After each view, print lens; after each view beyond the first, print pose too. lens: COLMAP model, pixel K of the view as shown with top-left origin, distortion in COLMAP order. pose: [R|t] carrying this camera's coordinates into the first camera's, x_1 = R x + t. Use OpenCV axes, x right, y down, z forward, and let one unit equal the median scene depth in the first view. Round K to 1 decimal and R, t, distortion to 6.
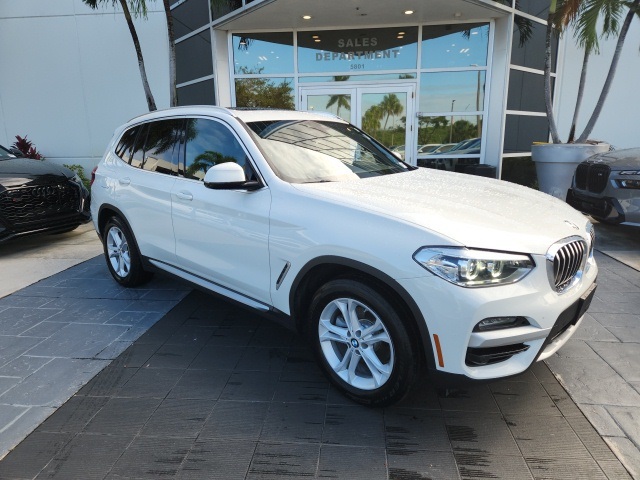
lens RADIAL K [[420.4, 0, 325.7], [0, 420.4, 232.9], [0, 0, 1]] dist [0.078488, -0.065209]
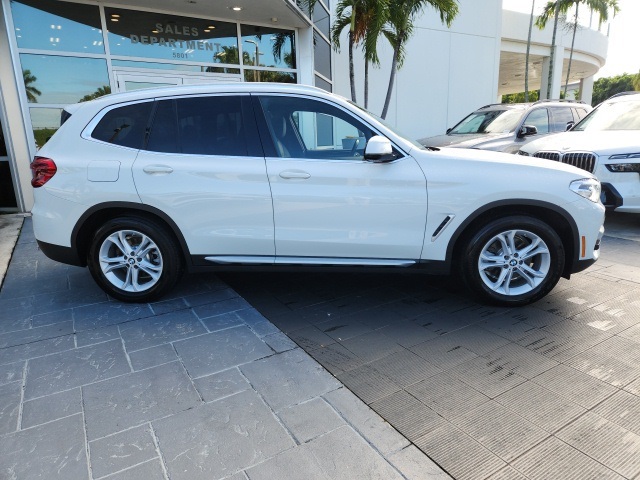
lens RADIAL K [[420.4, 0, 325.7], [0, 420.4, 232.9], [0, 0, 1]] dist [0.078488, -0.065209]
pose [[0.788965, -0.141817, 0.597848, -0.862220], [0.143262, 0.988640, 0.045458, 0.010267], [-0.597503, 0.049784, 0.800320, 0.178118]]
